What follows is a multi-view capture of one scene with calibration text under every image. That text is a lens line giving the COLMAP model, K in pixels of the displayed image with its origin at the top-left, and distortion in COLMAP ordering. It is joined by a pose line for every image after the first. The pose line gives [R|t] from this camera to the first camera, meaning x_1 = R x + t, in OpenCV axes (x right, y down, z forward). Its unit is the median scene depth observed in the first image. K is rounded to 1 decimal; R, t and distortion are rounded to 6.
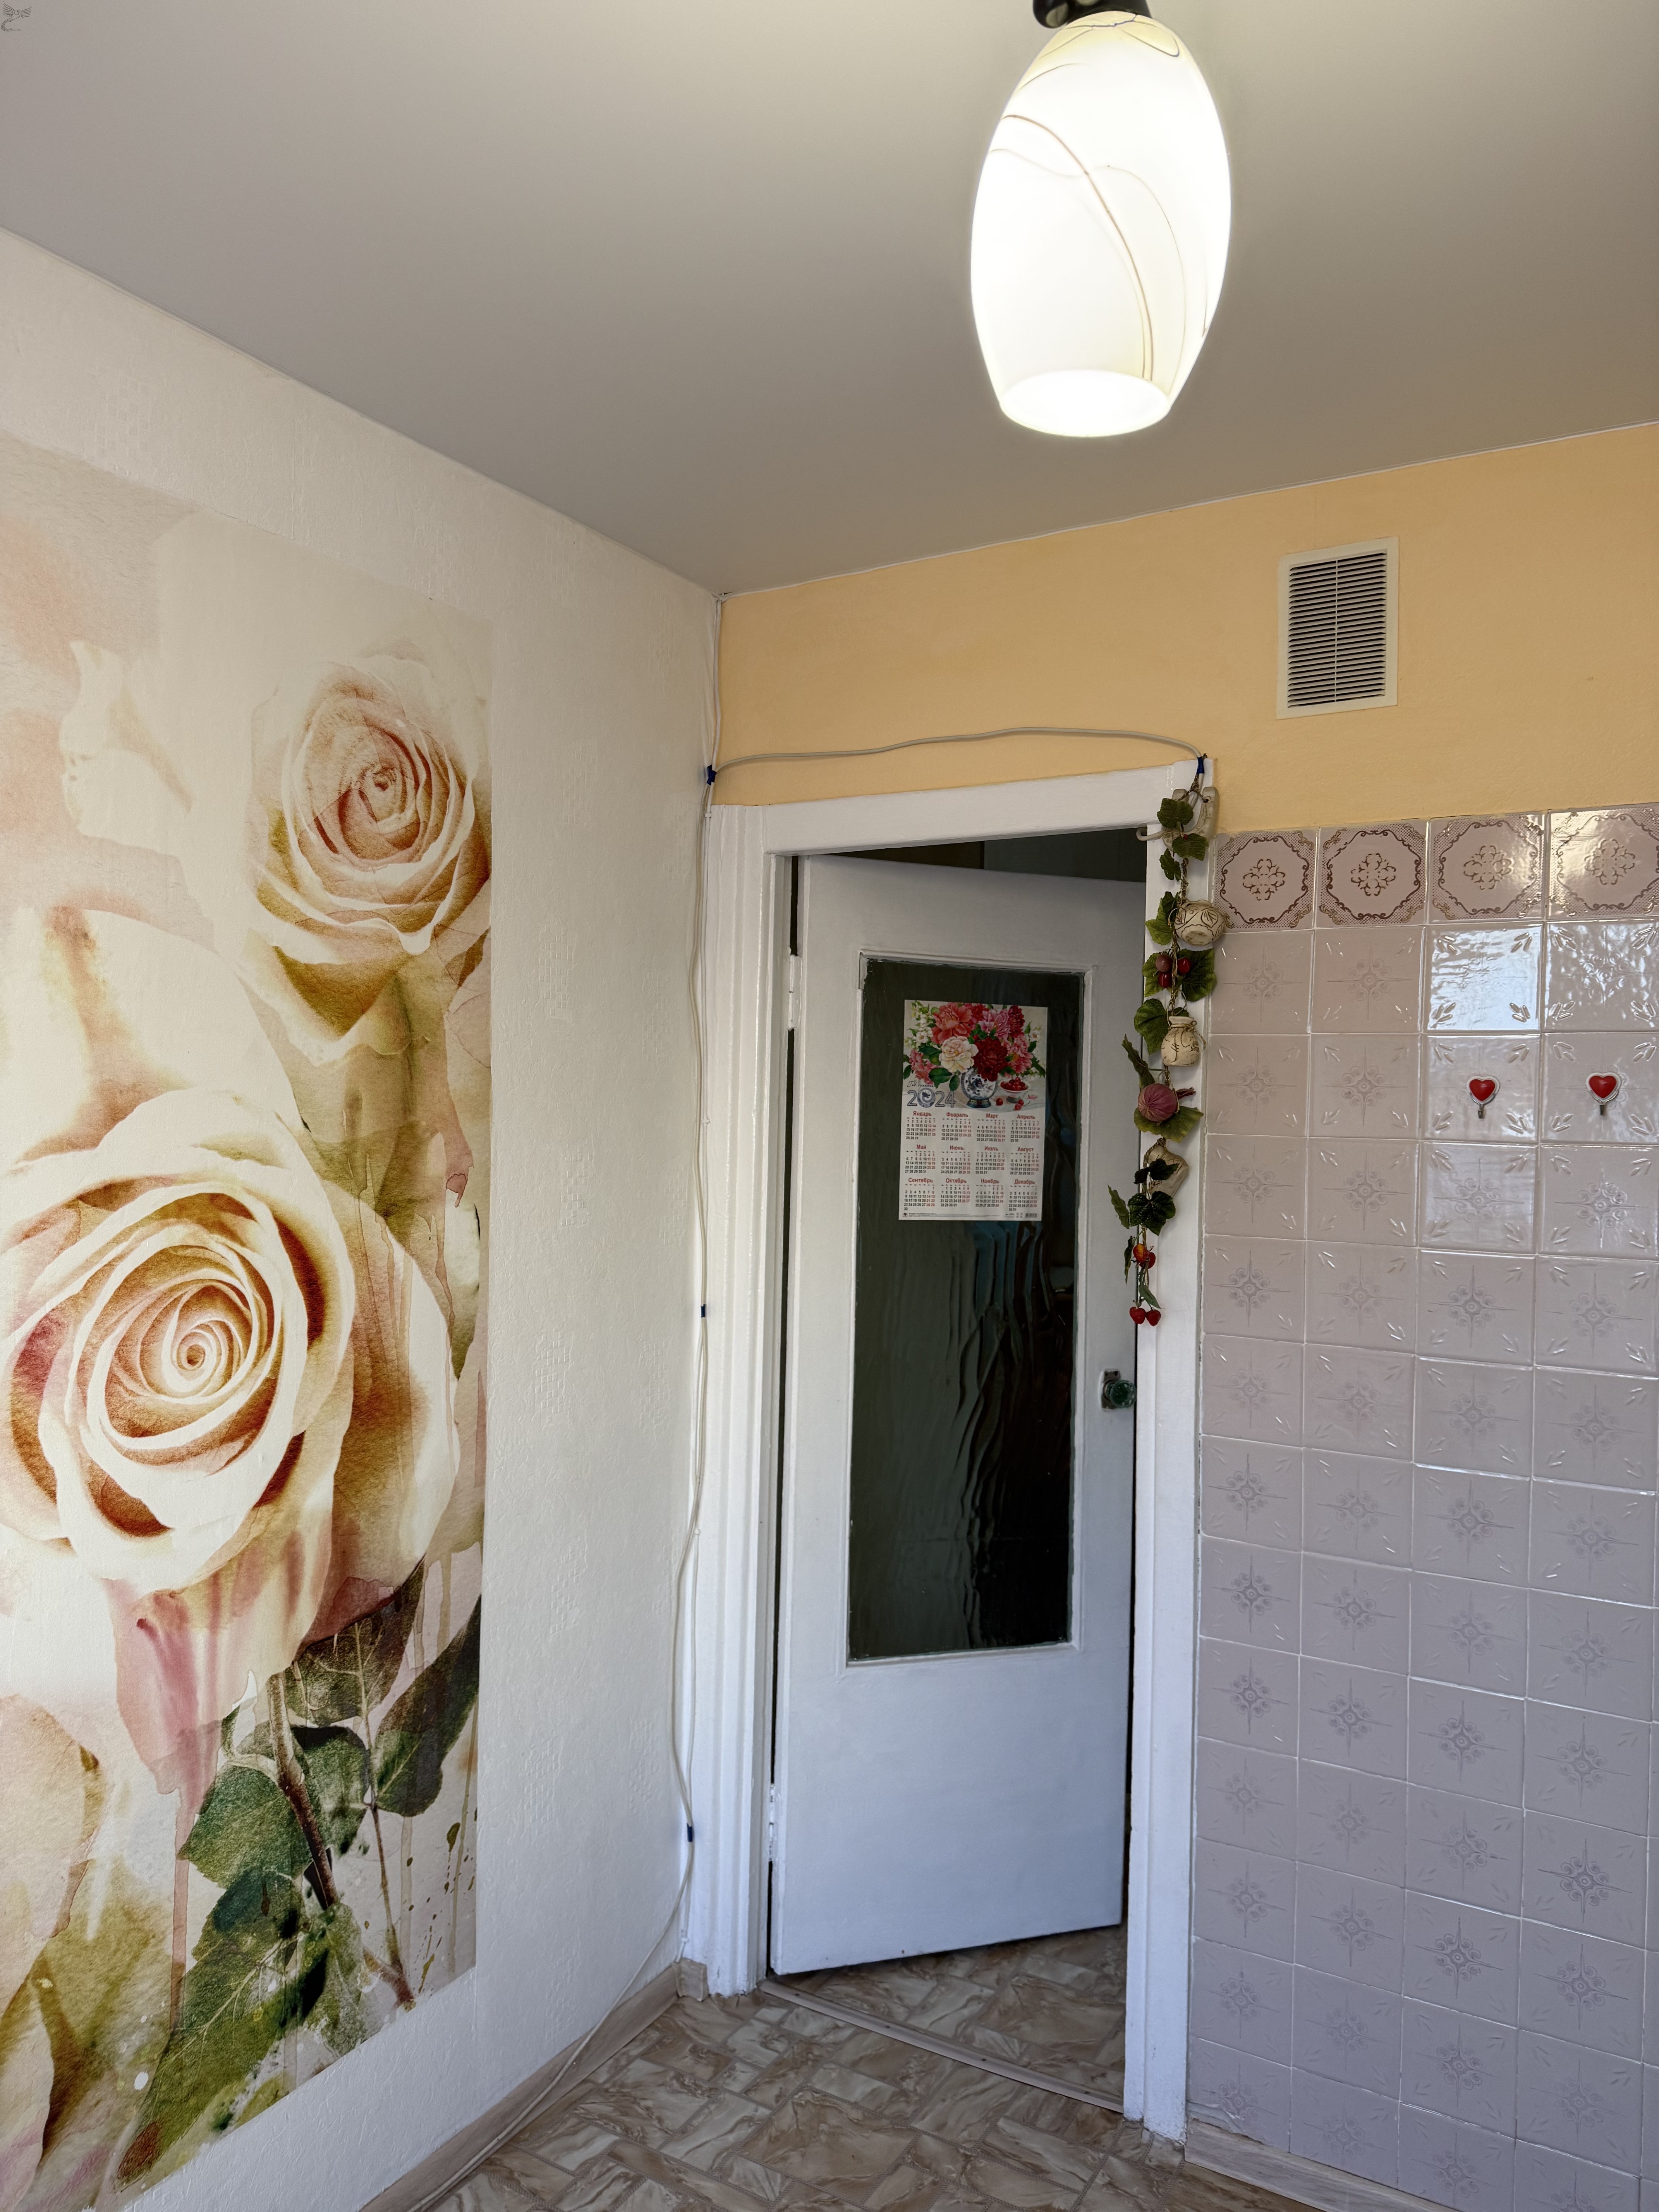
lens RADIAL K [[1672.3, 0, 828.9], [0, 1672.3, 1084.9], [0, 0, 1]] dist [0.052882, -0.063437]
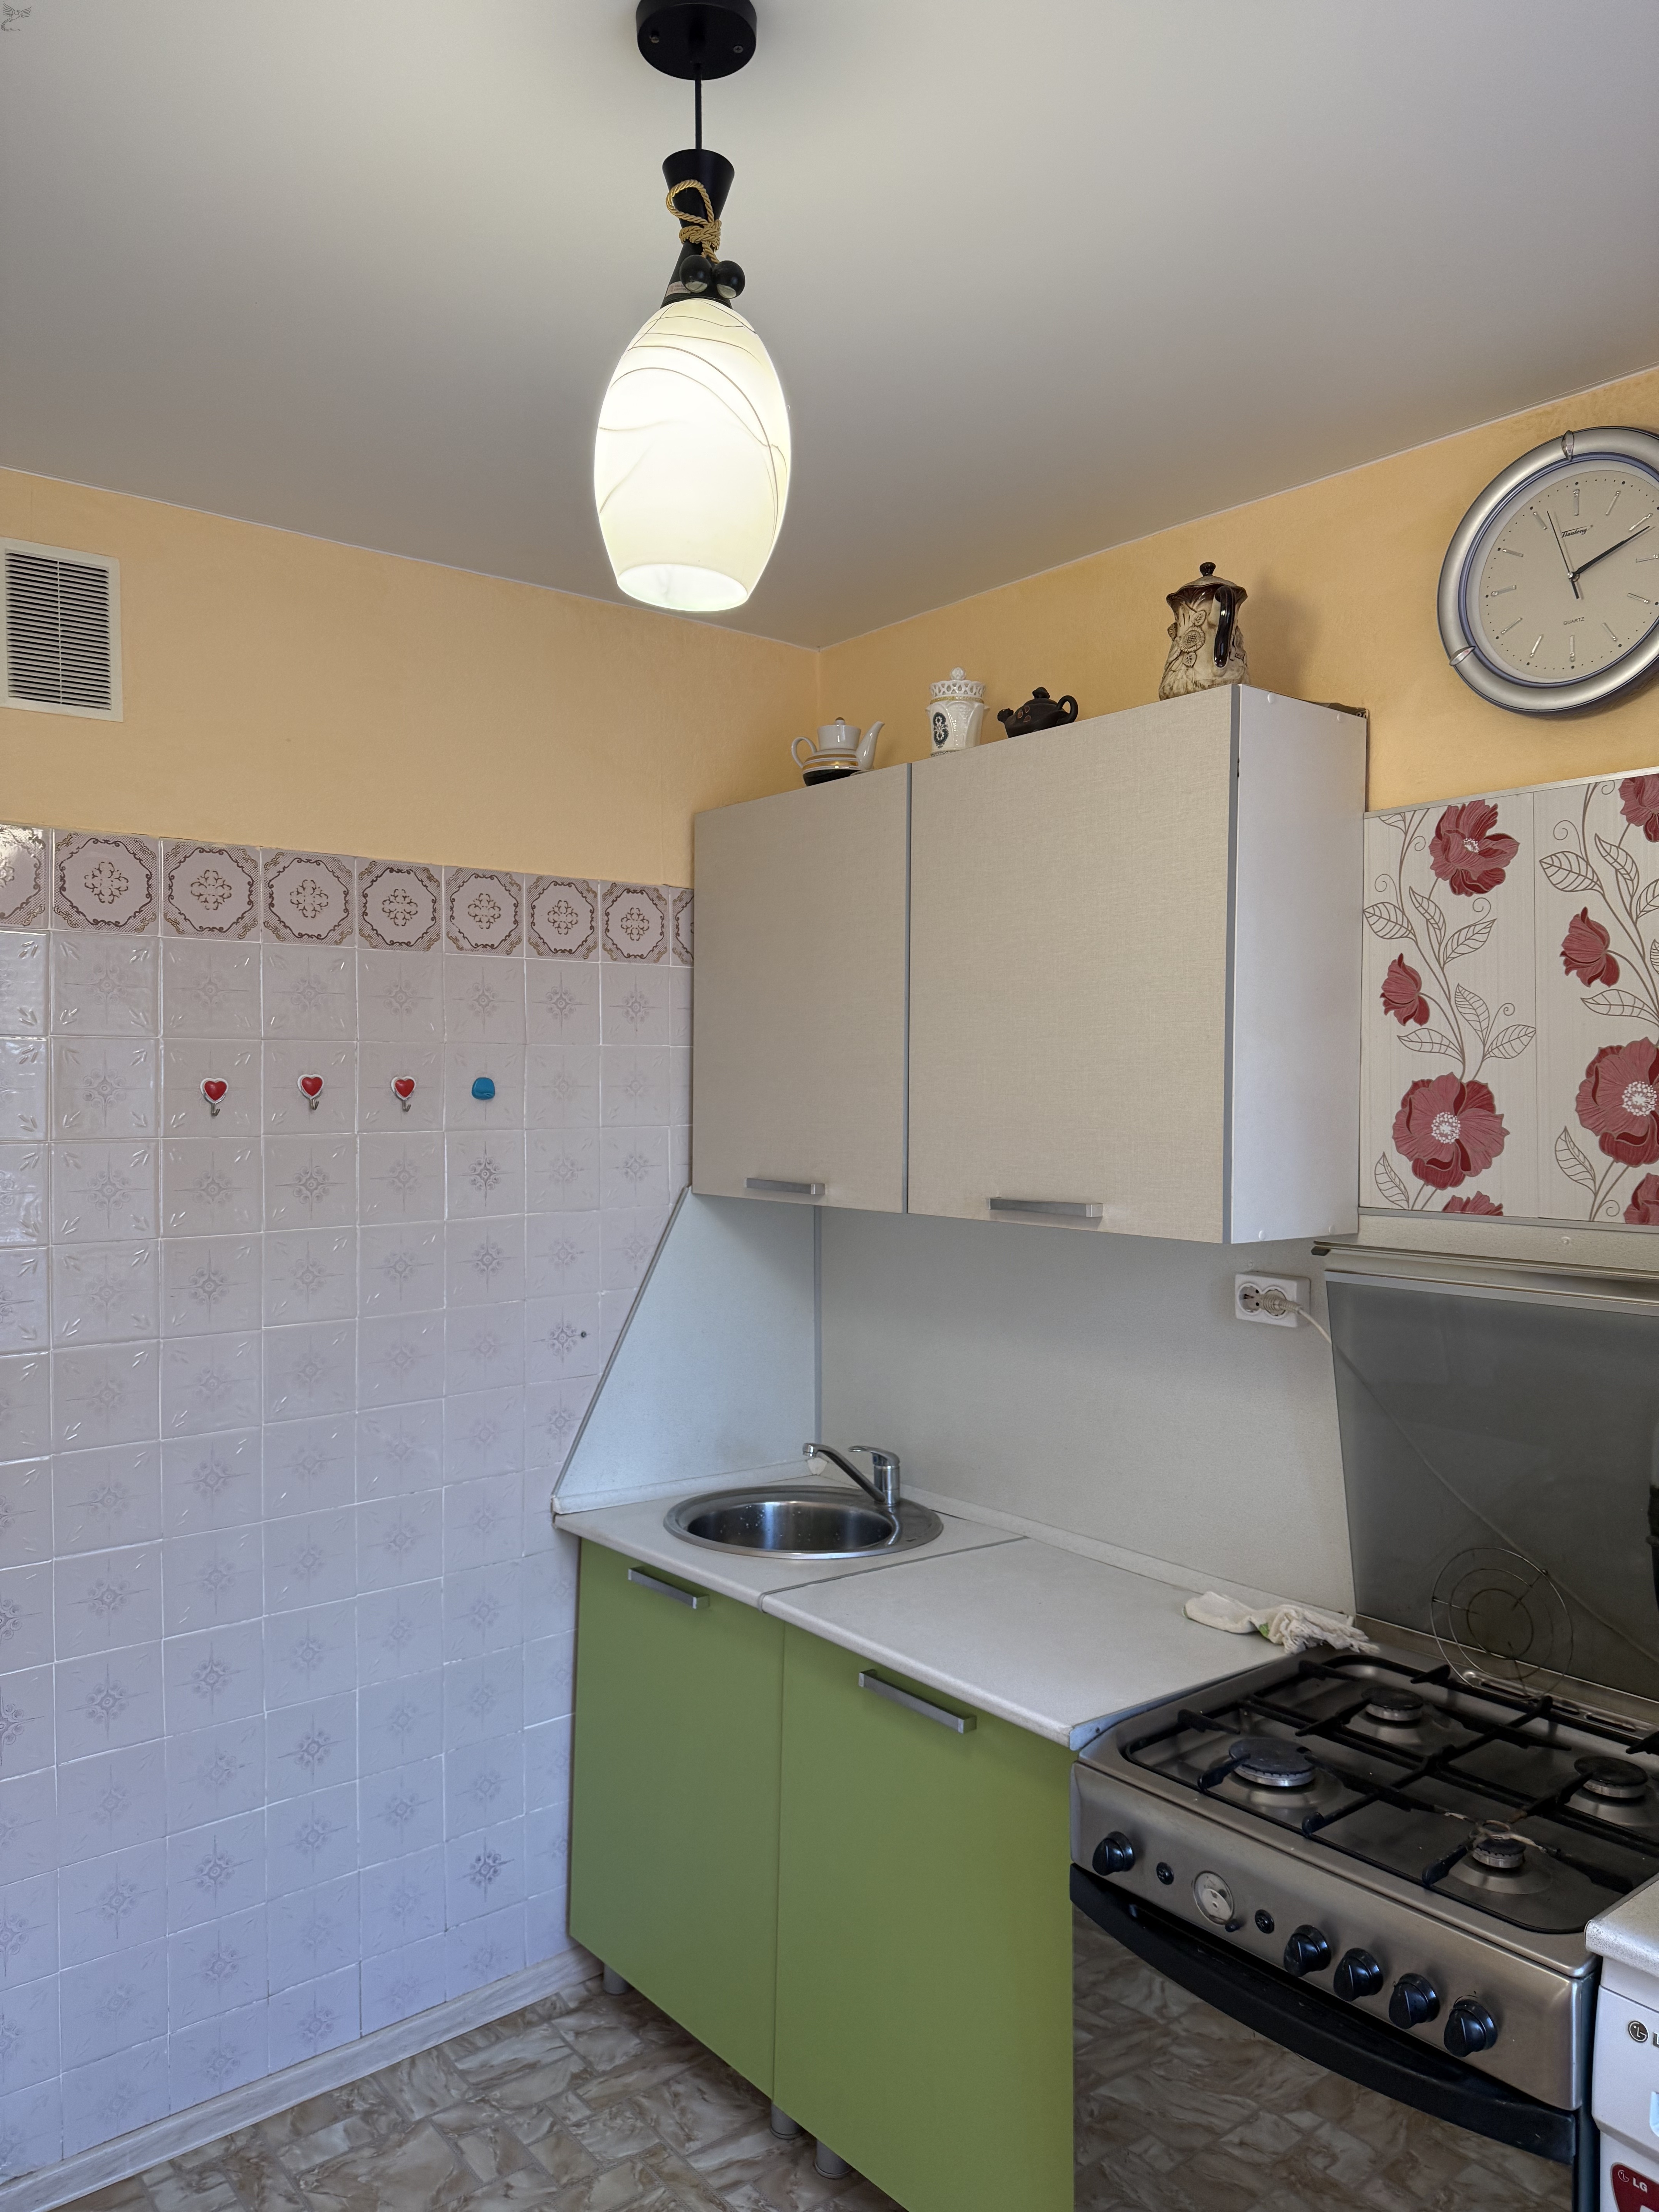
lens RADIAL K [[1551.8, 0, 829.5], [0, 1551.8, 1106.0], [0, 0, 1]] dist [0.044024, -0.049575]
pose [[0.315517, -0.023725, 0.948623, -0.446519], [0.007627, 0.999719, 0.022466, -0.006687], [-0.948889, 0.000147, 0.315609, 0.279110]]
